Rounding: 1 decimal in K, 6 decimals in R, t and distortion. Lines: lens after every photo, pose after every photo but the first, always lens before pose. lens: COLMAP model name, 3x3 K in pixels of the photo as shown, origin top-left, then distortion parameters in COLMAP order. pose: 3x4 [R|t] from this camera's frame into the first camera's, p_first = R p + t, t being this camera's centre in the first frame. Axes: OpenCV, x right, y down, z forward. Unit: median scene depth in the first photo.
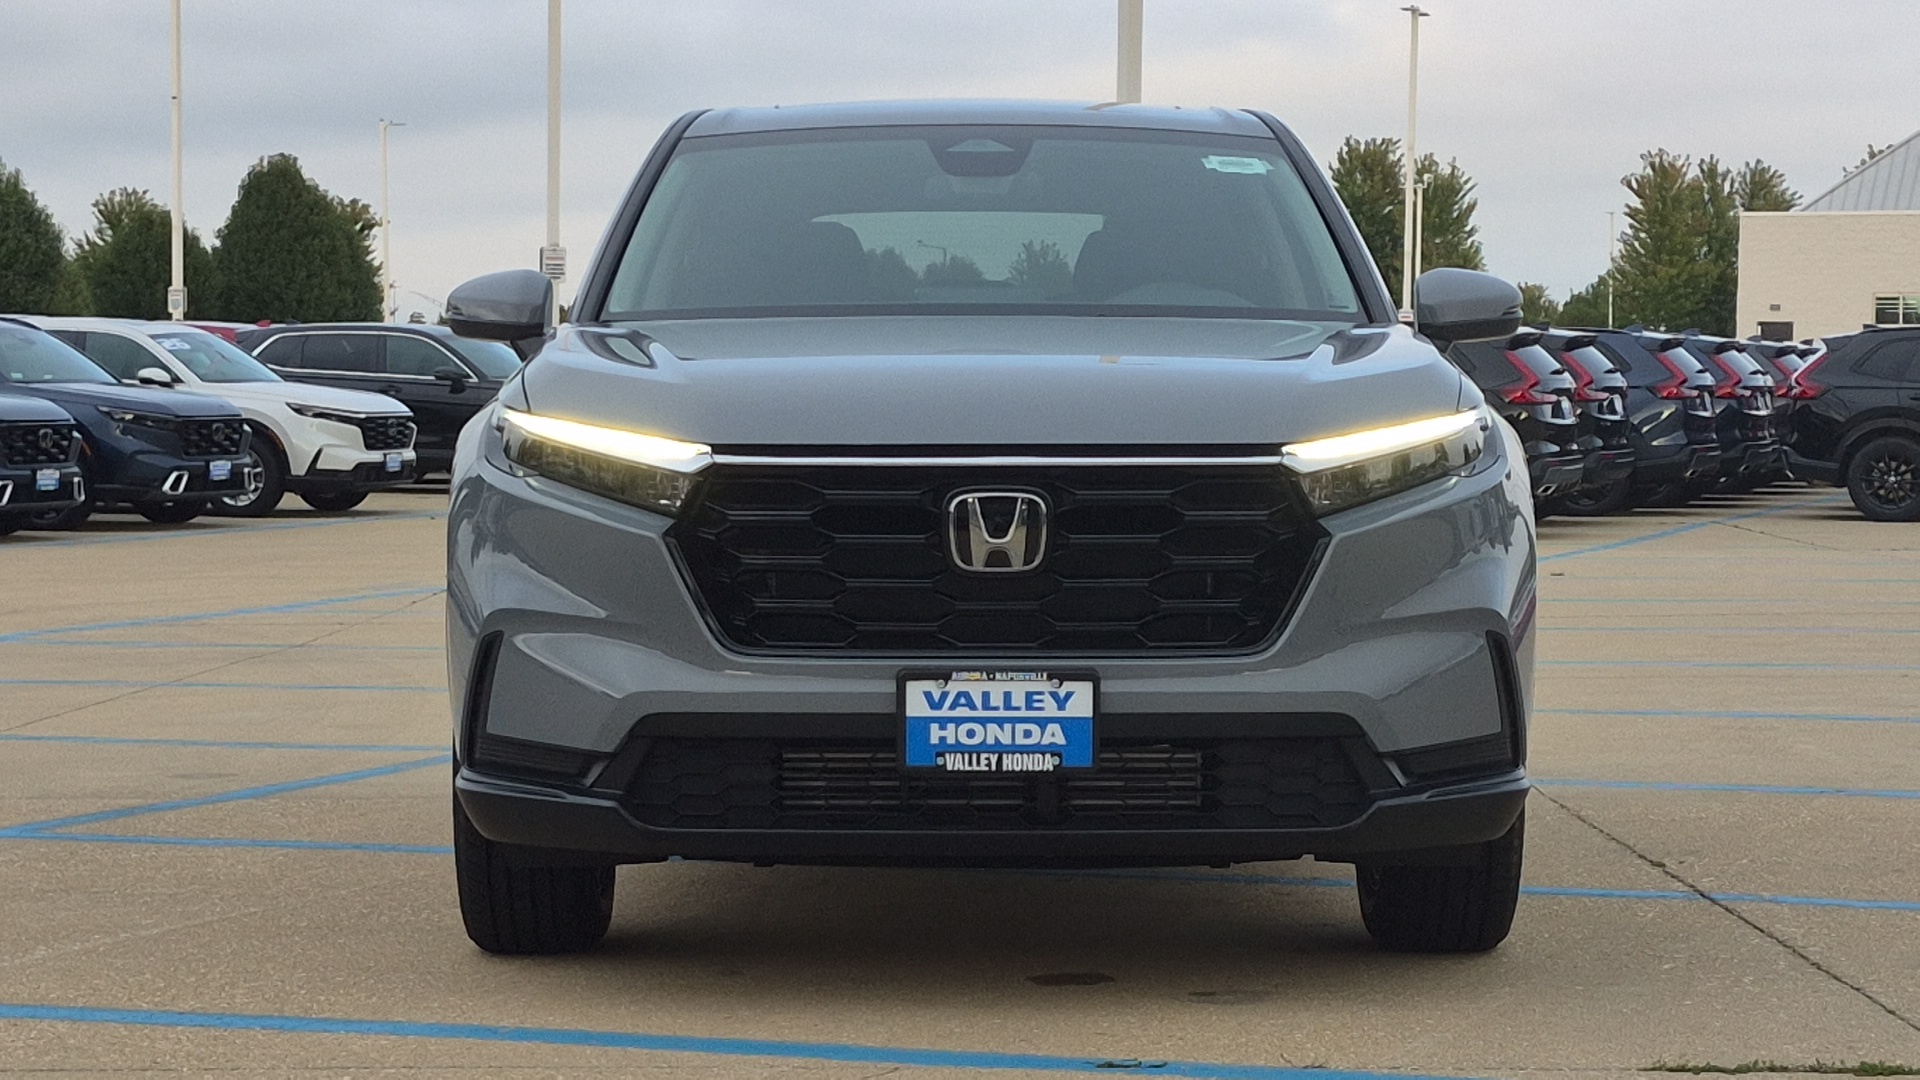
lens RADIAL K [[3898.4, 0, 942.0], [0, 3898.4, 530.2], [0, 0, 1]] dist [0.159091, 0.000000]
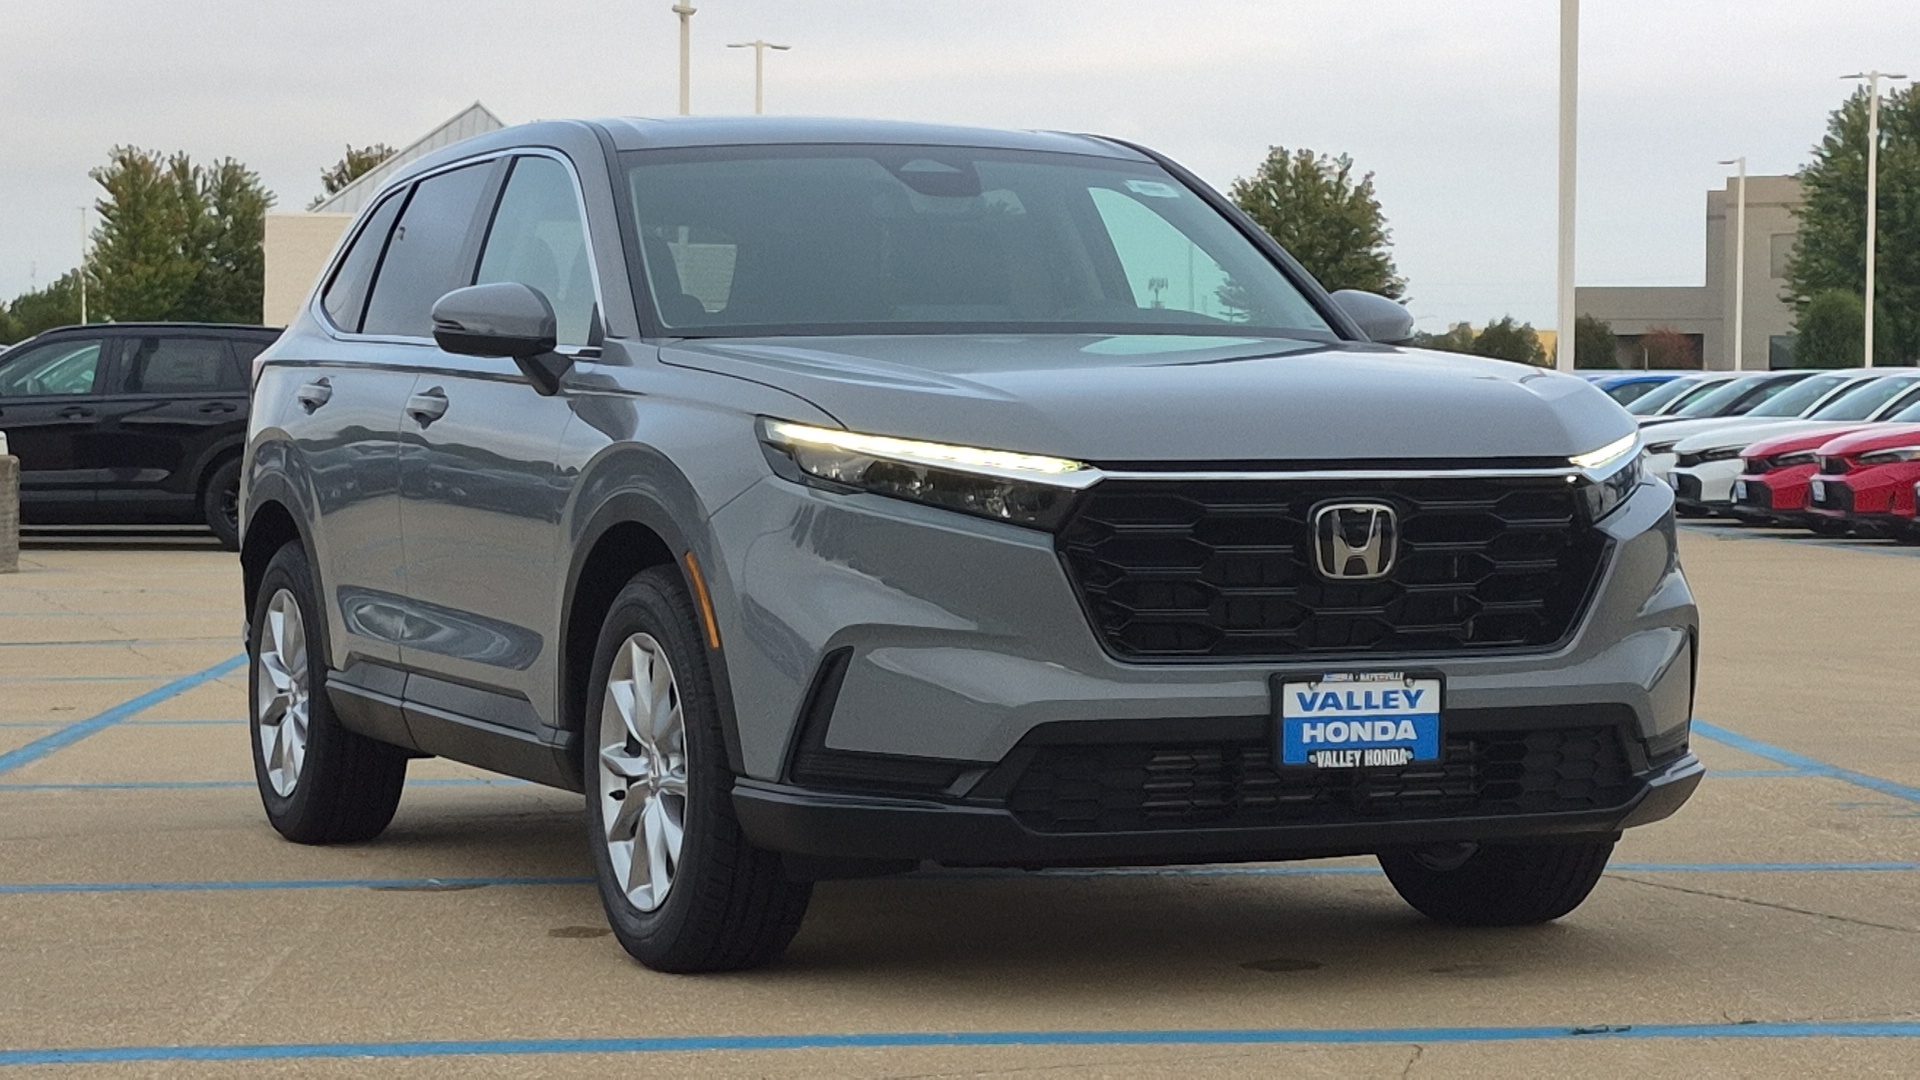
lens RADIAL K [[4028.4, 0, 970.8], [0, 4028.4, 537.4], [0, 0, 1]] dist [0.153515, 0.000000]
pose [[0.928876, -0.014237, 0.370116, -0.489316], [0.014118, 0.999896, 0.003030, -0.005443], [-0.370121, 0.002411, 0.928981, 0.018413]]
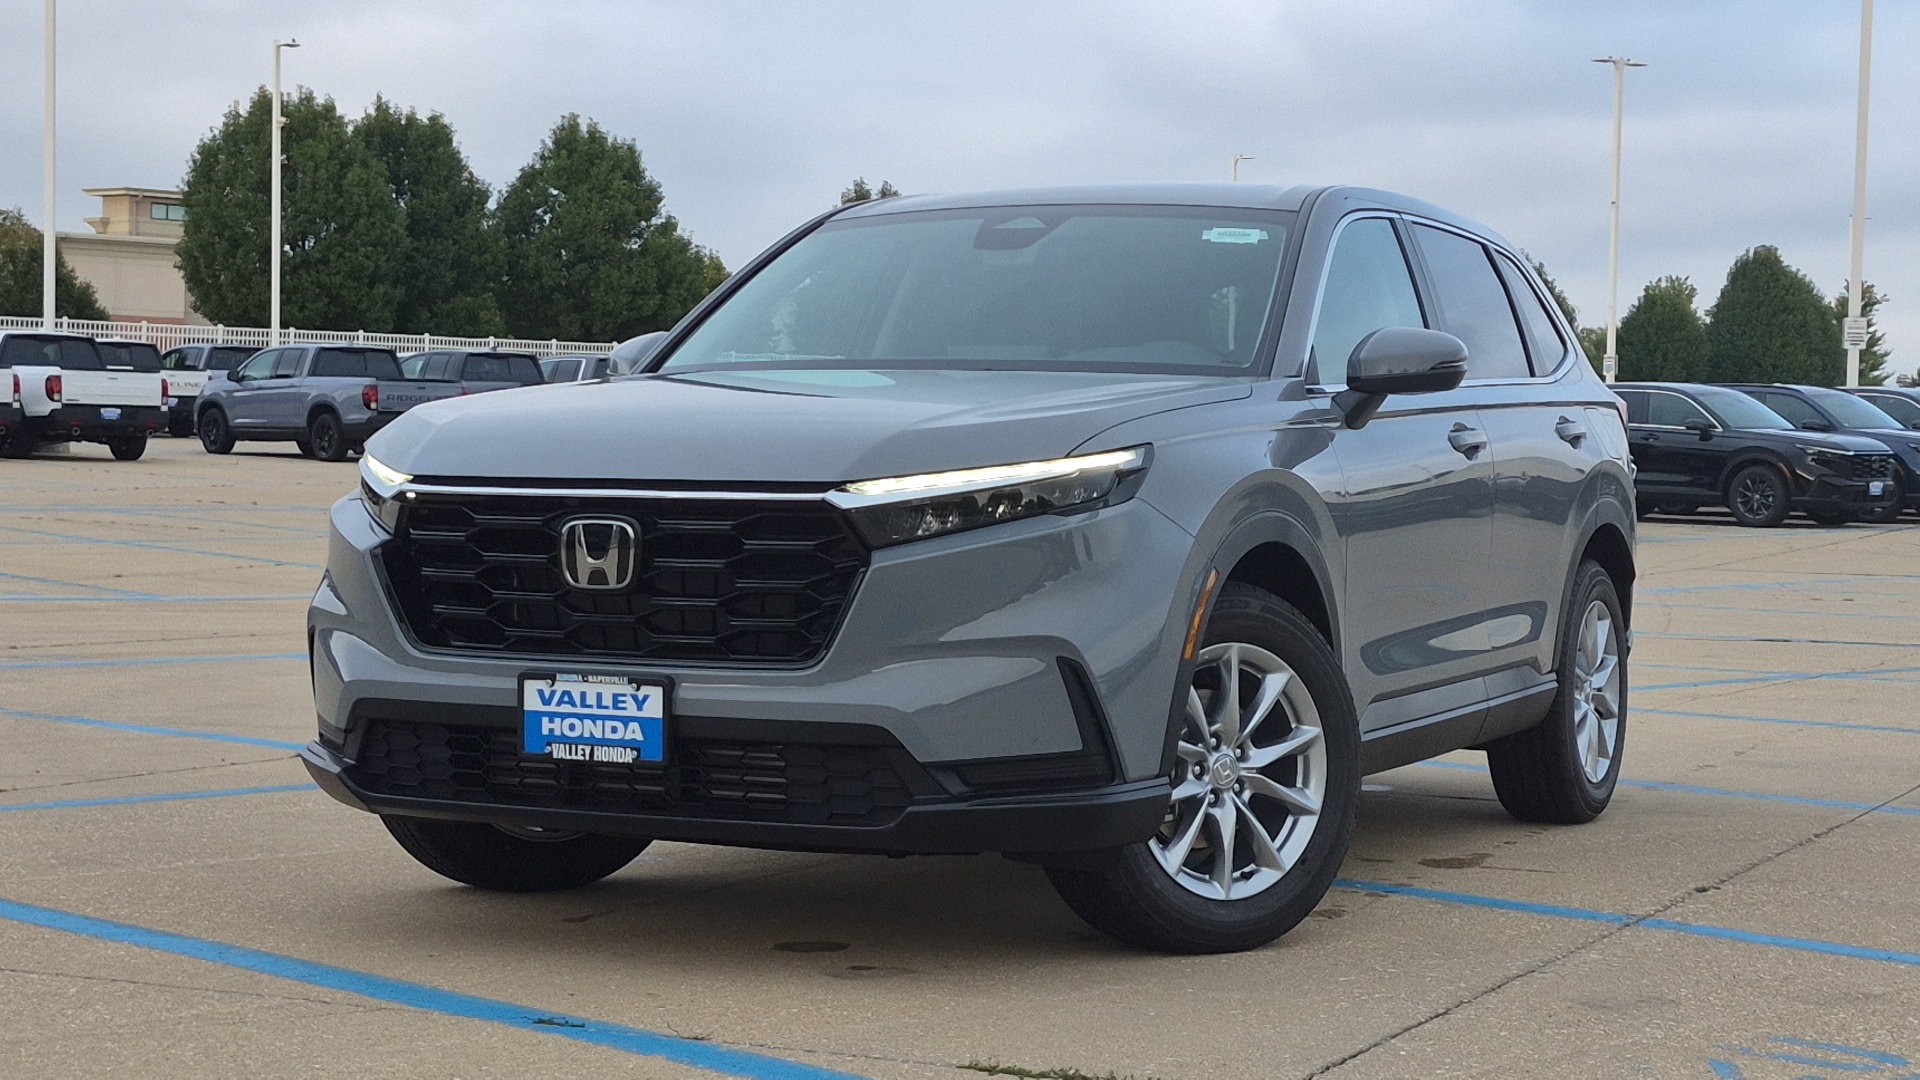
lens RADIAL K [[3098.8, 0, 963.1], [0, 3098.8, 526.6], [0, 0, 1]] dist [0.096942, 0.000000]
pose [[0.899888, 0.021038, -0.435613, 0.512650], [-0.024161, 0.999707, -0.001631, -0.008854], [0.435451, 0.011992, 0.900133, 0.217923]]
